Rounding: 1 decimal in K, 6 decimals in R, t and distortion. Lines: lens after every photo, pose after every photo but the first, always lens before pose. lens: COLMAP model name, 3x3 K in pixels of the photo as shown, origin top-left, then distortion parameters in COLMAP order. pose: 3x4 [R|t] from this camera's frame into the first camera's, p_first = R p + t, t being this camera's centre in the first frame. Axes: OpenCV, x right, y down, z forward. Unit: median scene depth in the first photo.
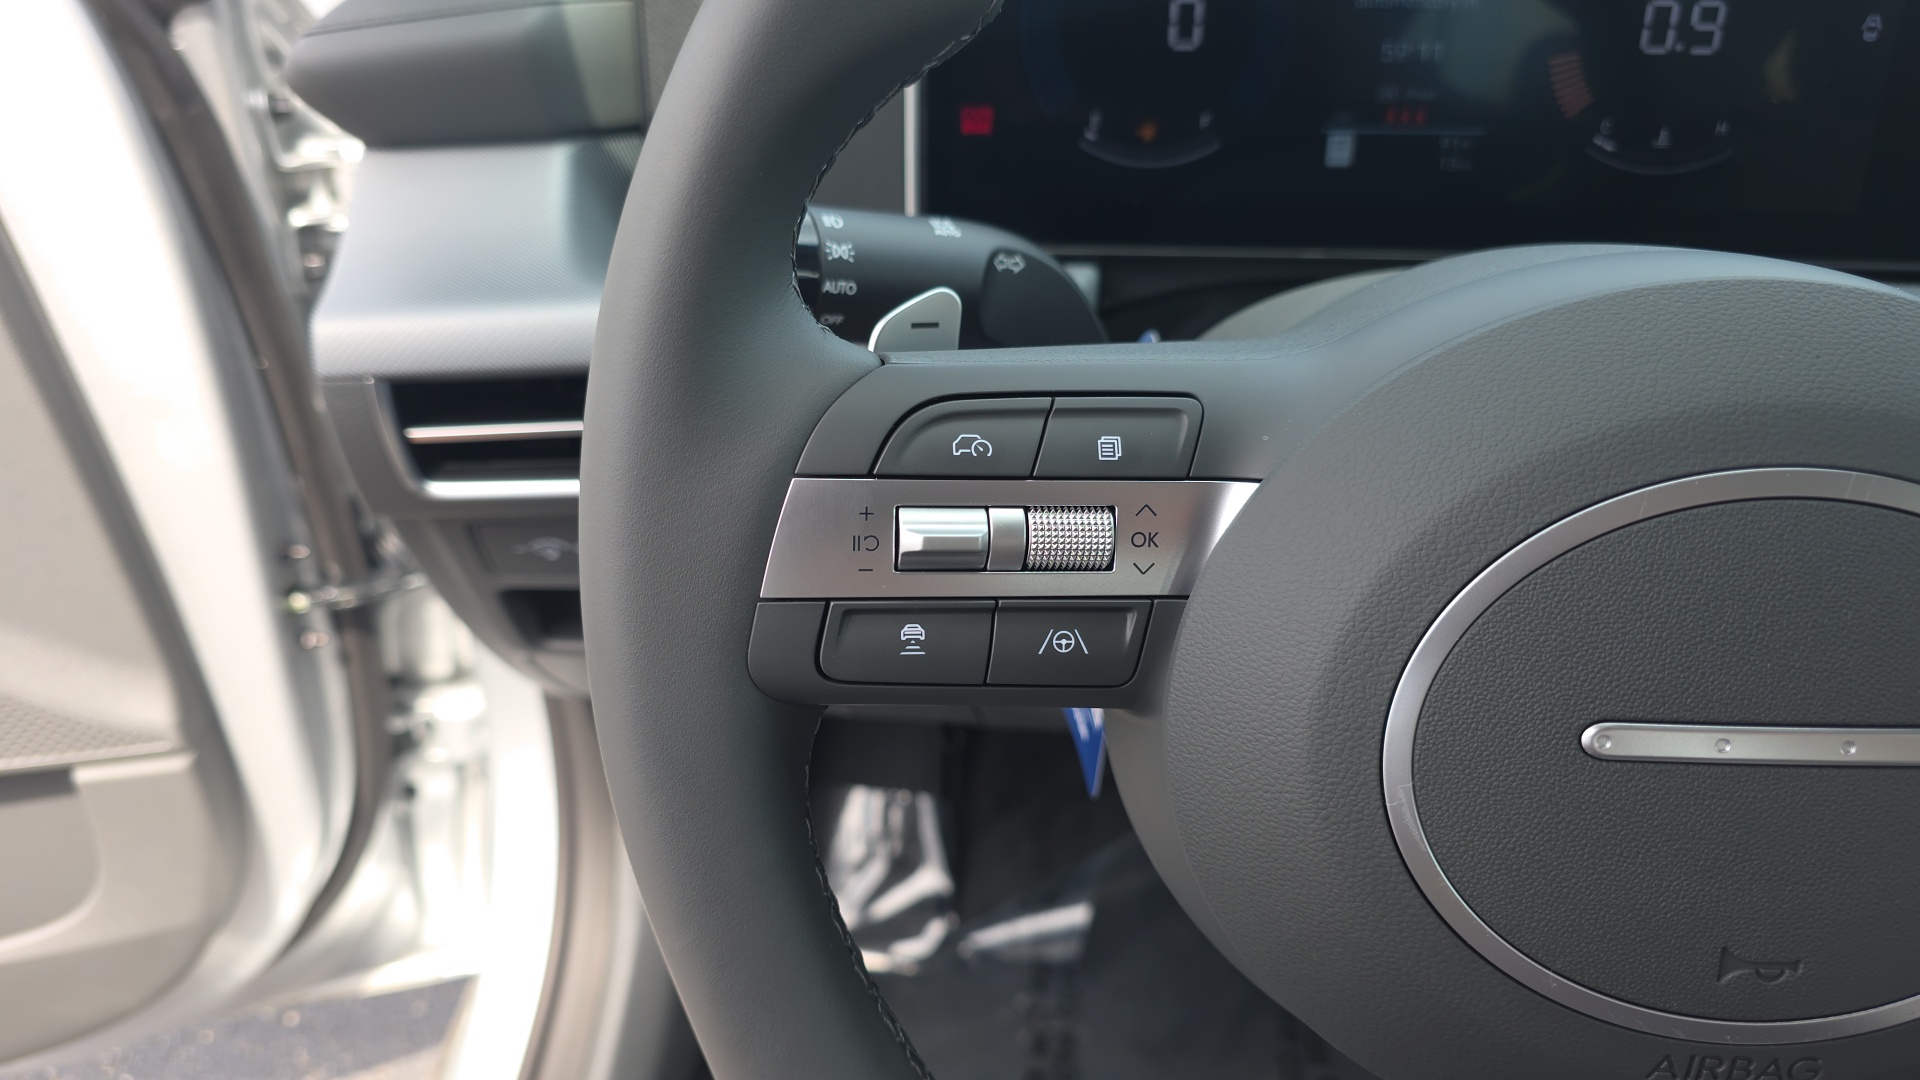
lens RADIAL K [[1366.5, 0, 960.0], [0, 1366.5, 540.0], [0, 0, 1]] dist [-0.004213, -0.007446]
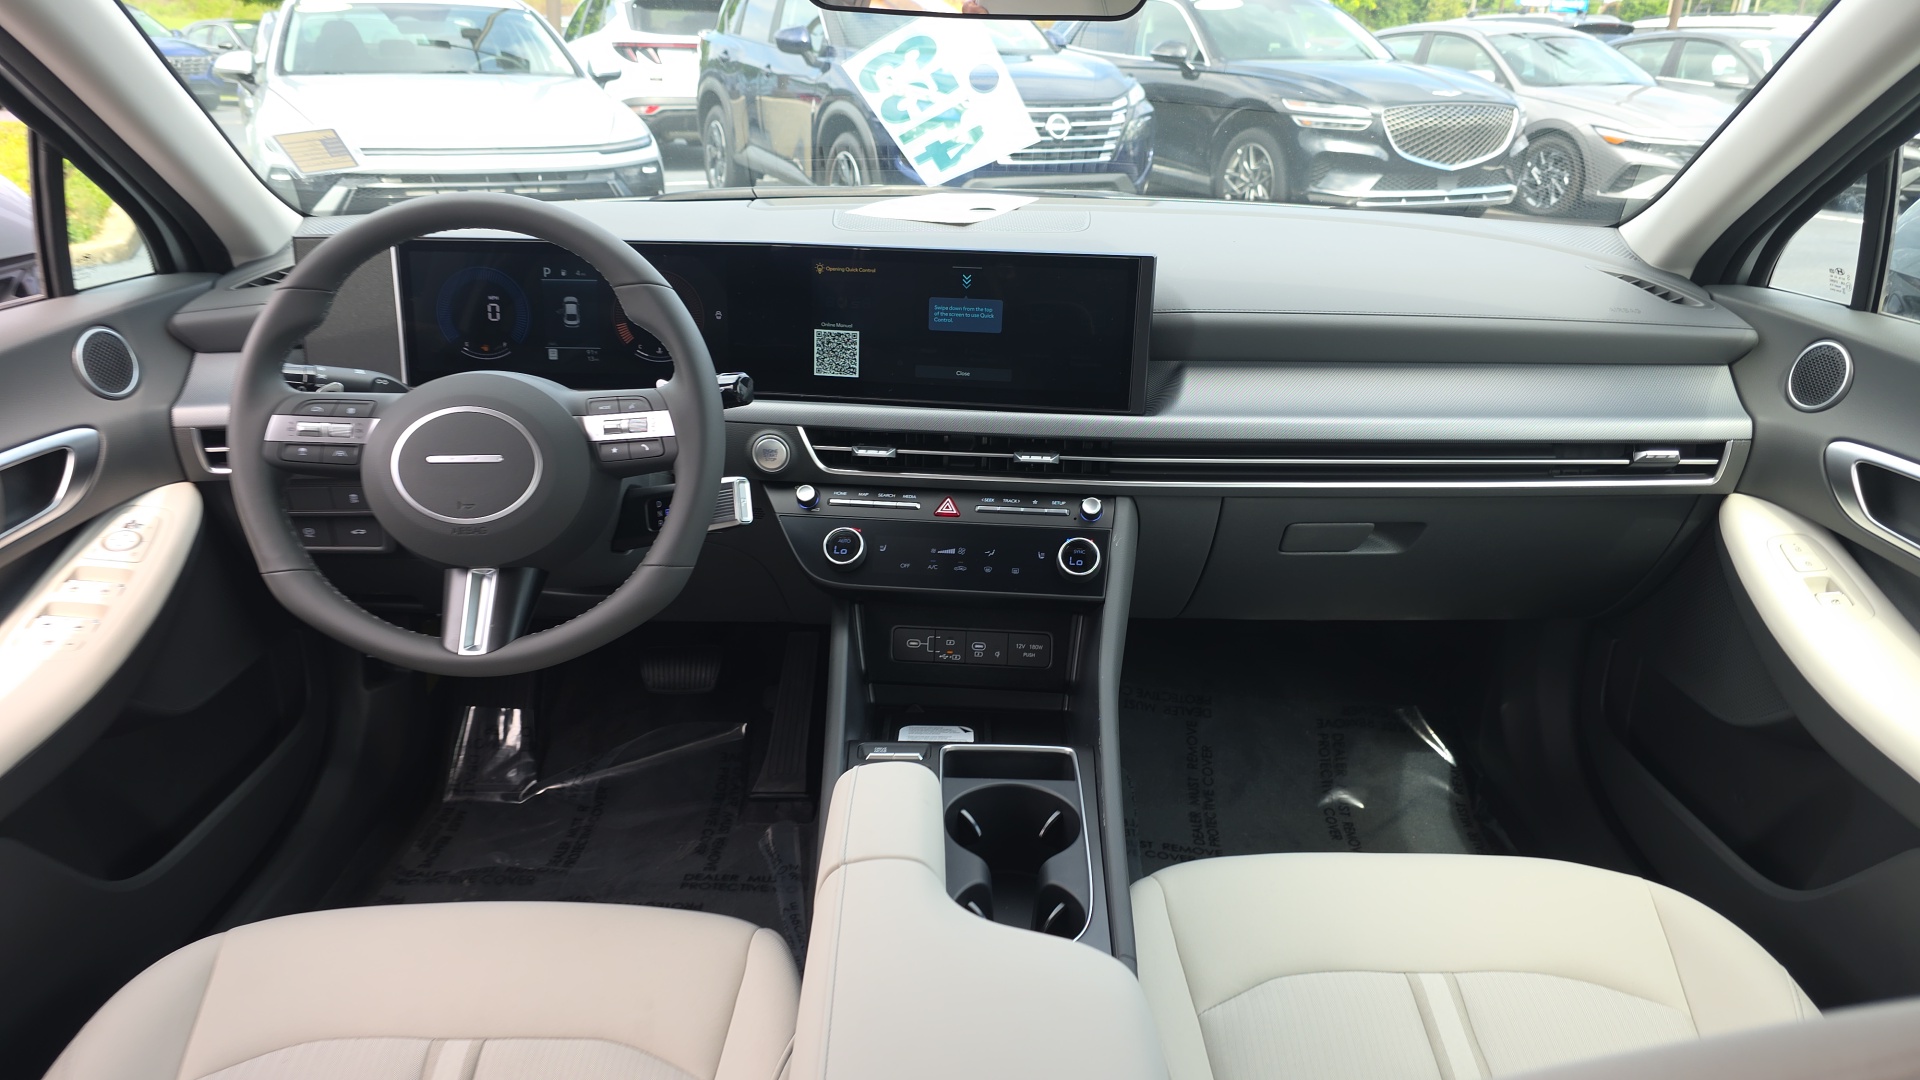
lens RADIAL K [[1326.6, 0, 965.5], [0, 1326.6, 537.2], [0, 0, 1]] dist [0.079941, -0.098690]
pose [[0.996871, -0.010261, 0.078375, 0.953999], [0.022827, 0.986664, -0.161163, 0.592751], [-0.075676, 0.162447, 0.983811, -1.853613]]
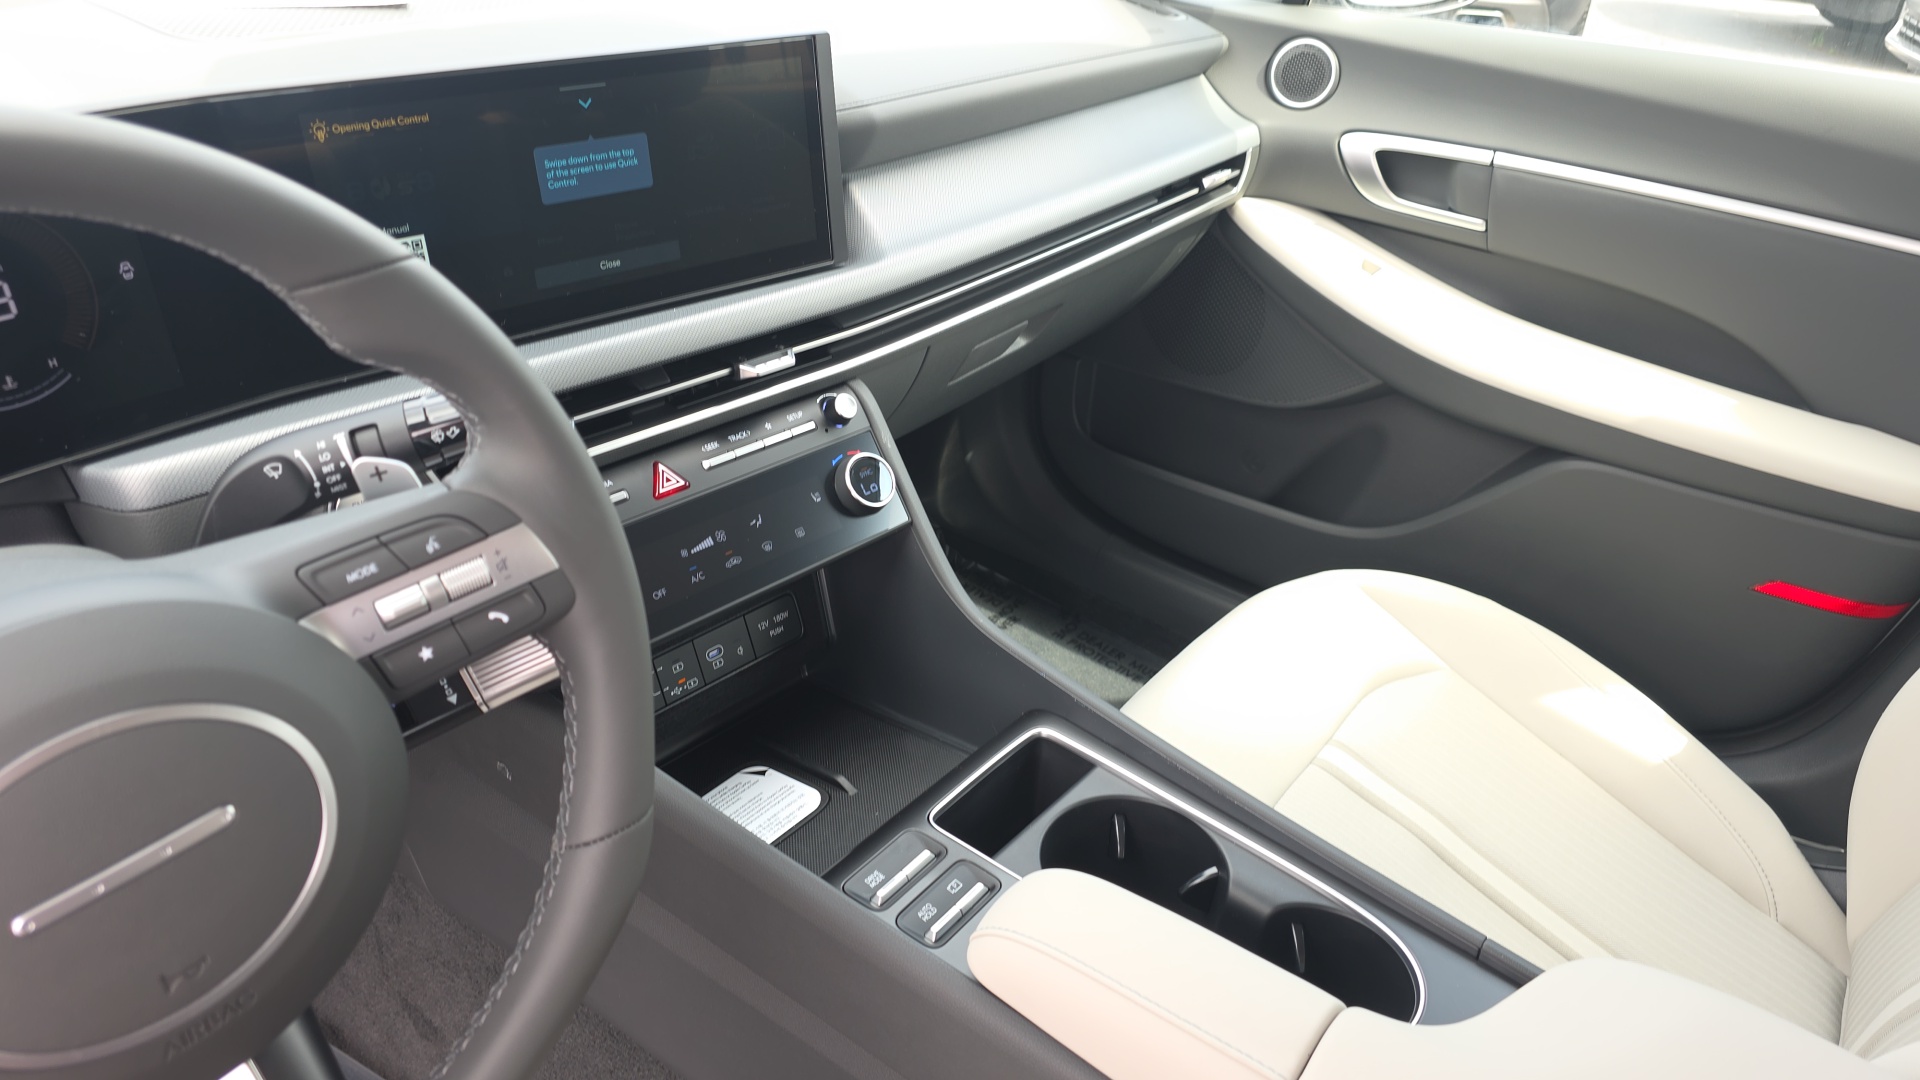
lens RADIAL K [[1309.2, 0, 1002.8], [0, 1309.2, 492.1], [0, 0, 1]] dist [-0.002380, -0.003814]
pose [[0.538497, -0.378170, 0.753000, 0.047407], [0.355650, 0.912139, 0.203755, -0.116688], [-0.763894, 0.158083, 0.625680, -0.496465]]
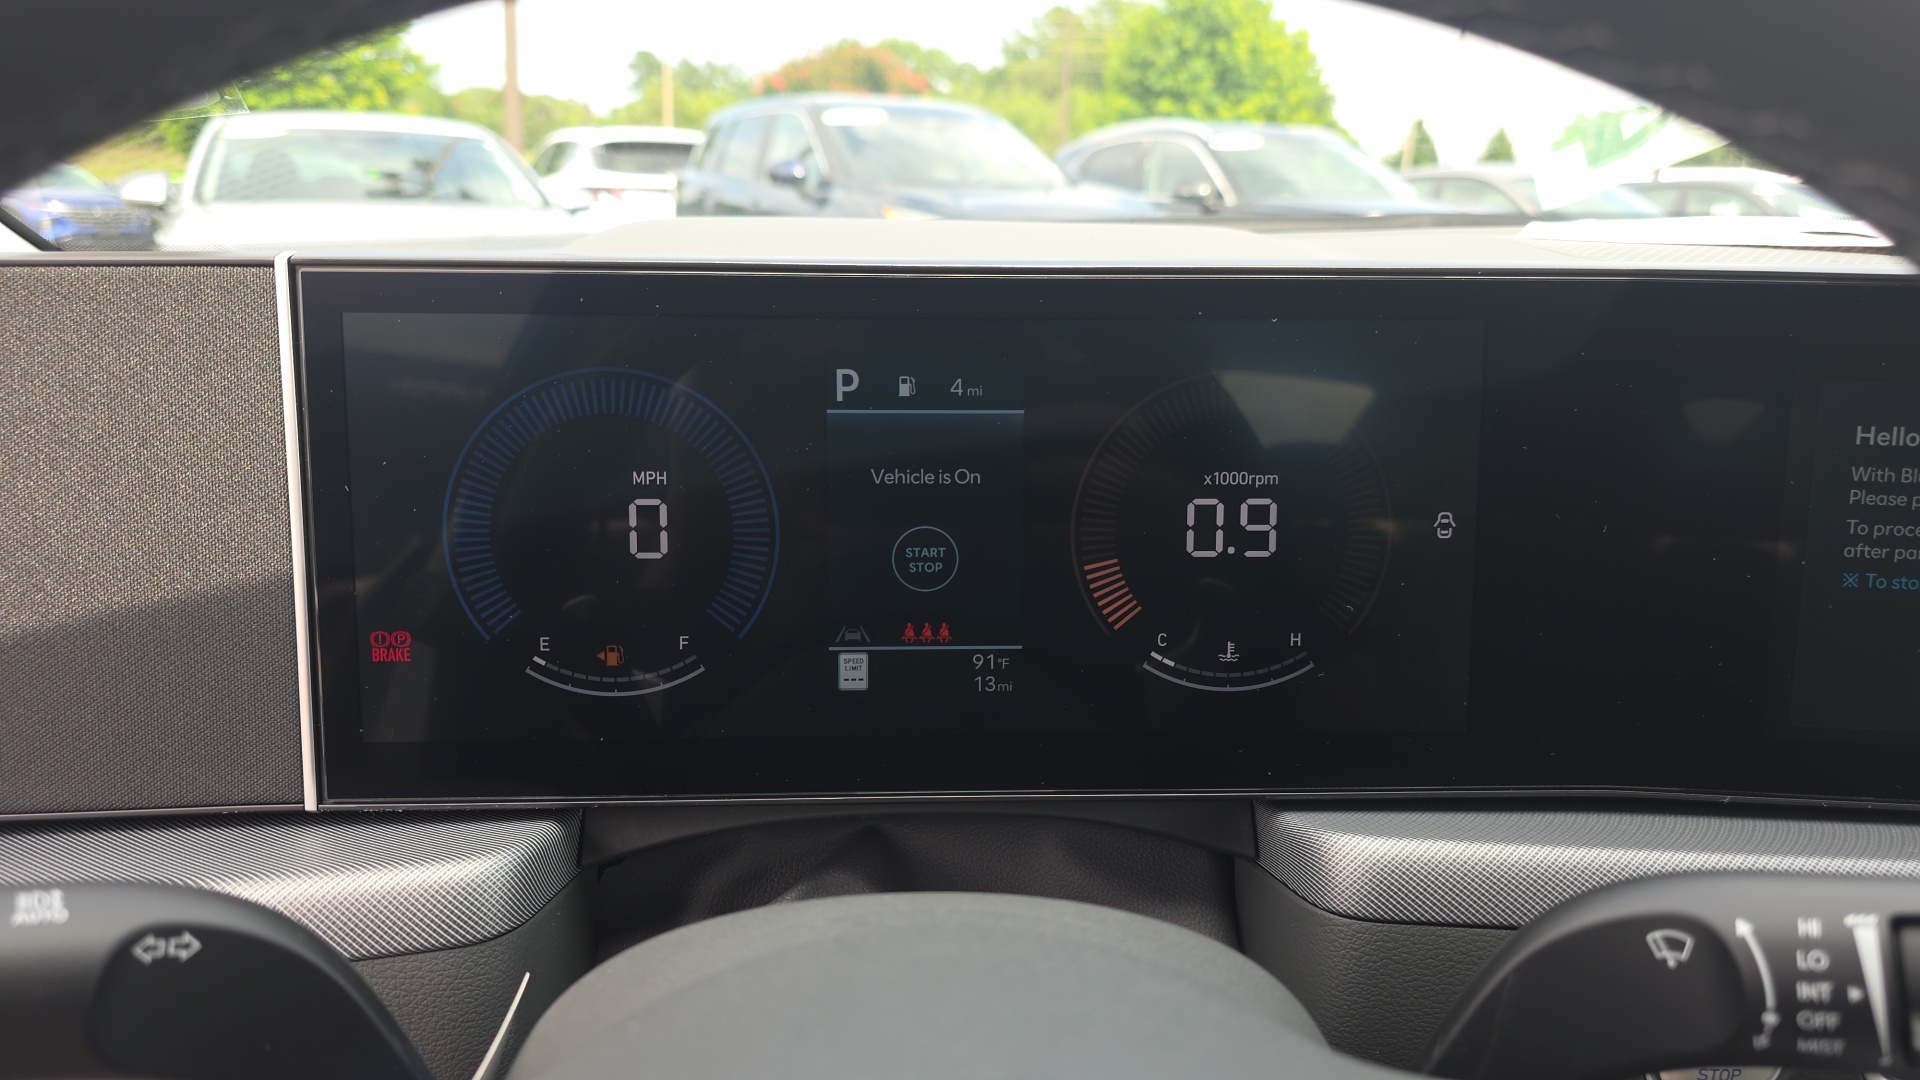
lens RADIAL K [[1326.6, 0, 965.5], [0, 1326.6, 537.2], [0, 0, 1]] dist [0.079941, -0.098690]
pose [[0.992108, -0.015398, 0.124433, 0.256202], [0.048555, 0.962175, -0.268069, -0.152556], [-0.115599, 0.271995, 0.955330, 0.219881]]
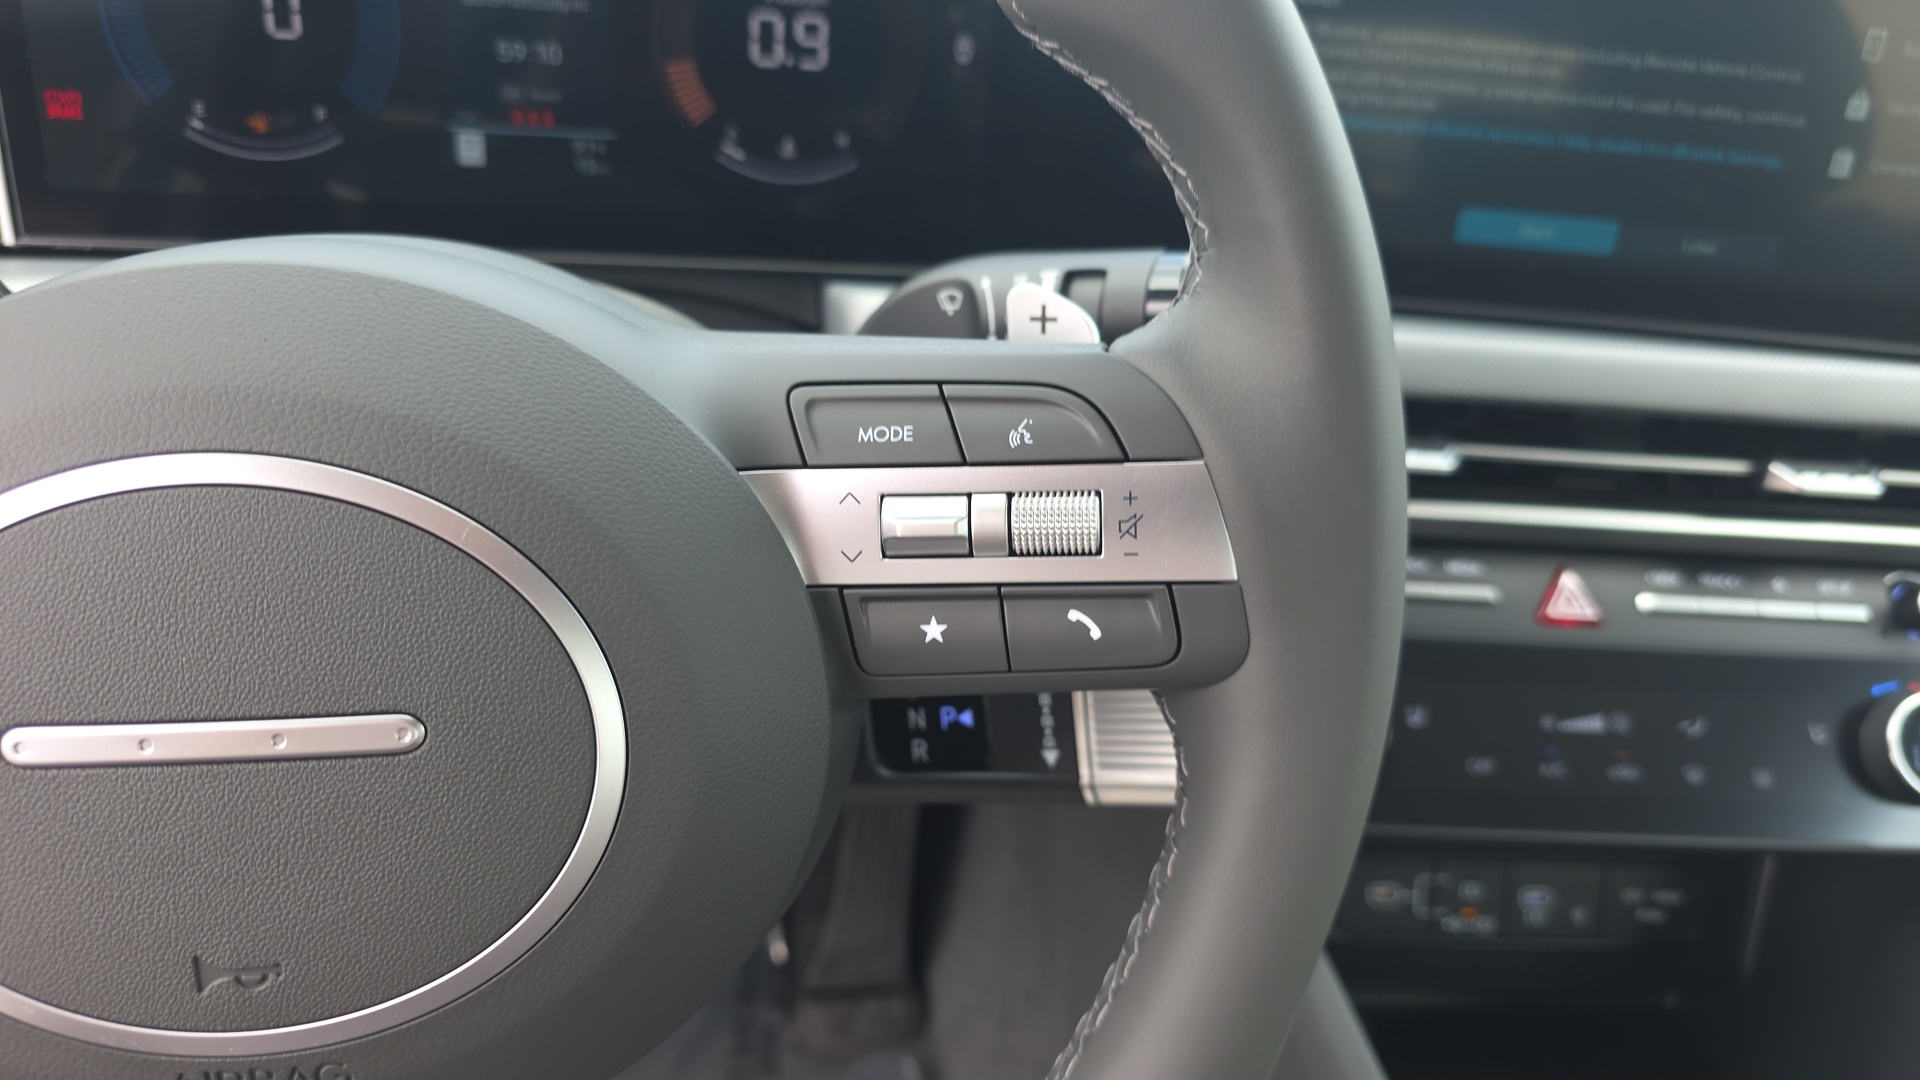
lens RADIAL K [[1374.2, 0, 977.3], [0, 1374.2, 520.5], [0, 0, 1]] dist [-0.006874, -0.005558]
pose [[0.974052, -0.023001, 0.225152, 0.418363], [0.029143, 0.999287, -0.023992, 0.015129], [-0.224439, 0.029931, 0.974028, -0.032723]]
